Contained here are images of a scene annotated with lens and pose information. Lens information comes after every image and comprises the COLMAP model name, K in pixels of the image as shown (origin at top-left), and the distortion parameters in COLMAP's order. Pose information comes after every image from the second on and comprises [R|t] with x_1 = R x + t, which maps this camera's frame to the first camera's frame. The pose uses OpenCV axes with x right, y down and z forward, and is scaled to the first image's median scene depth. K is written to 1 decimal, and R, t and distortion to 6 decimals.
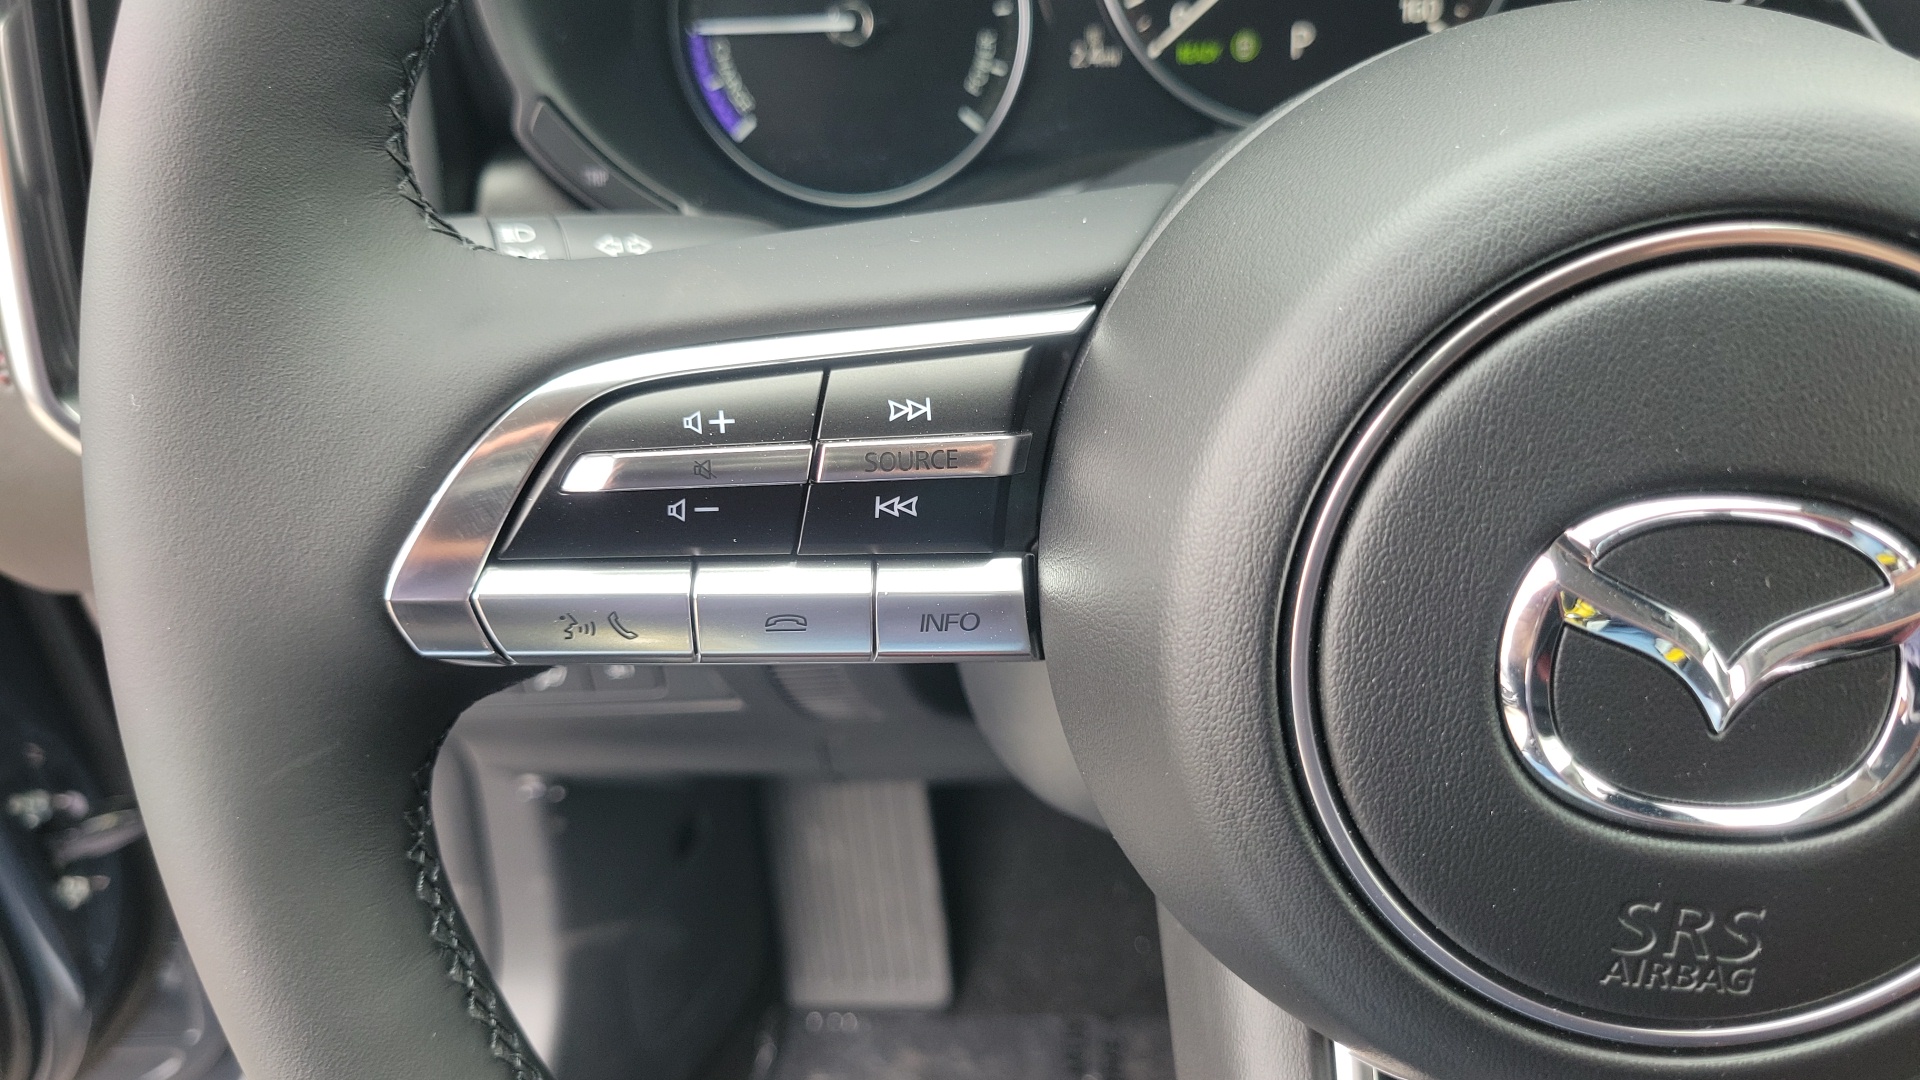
lens RADIAL K [[1493.4, 0, 960.0], [0, 1493.4, 540.0], [0, 0, 1]] dist [-0.006641, -0.004671]
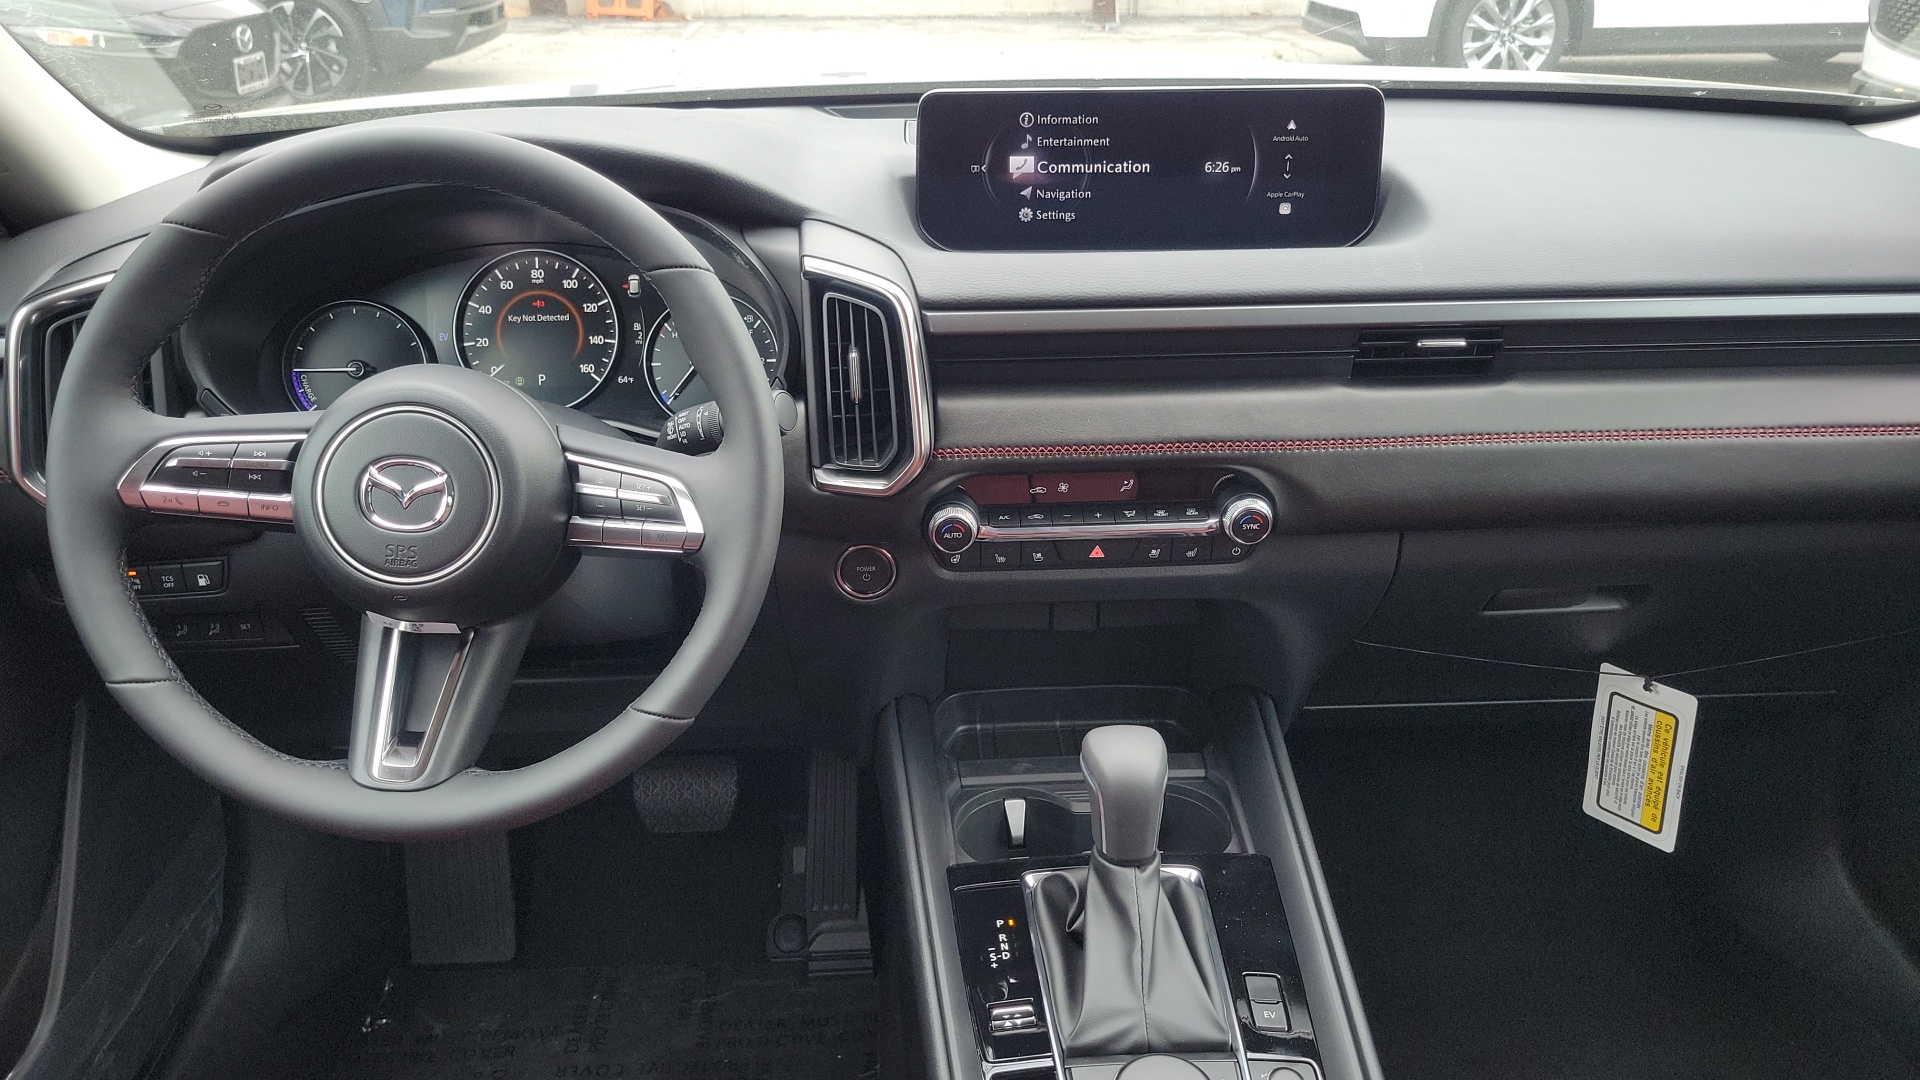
lens RADIAL K [[1426.0, 0, 949.2], [0, 1426.0, 534.9], [0, 0, 1]] dist [0.022078, -0.001869]
pose [[0.995731, 0.008860, 0.091873, 1.475918], [0.011951, 0.974626, -0.223521, 1.019980], [-0.091522, 0.223665, 0.970359, -2.925504]]
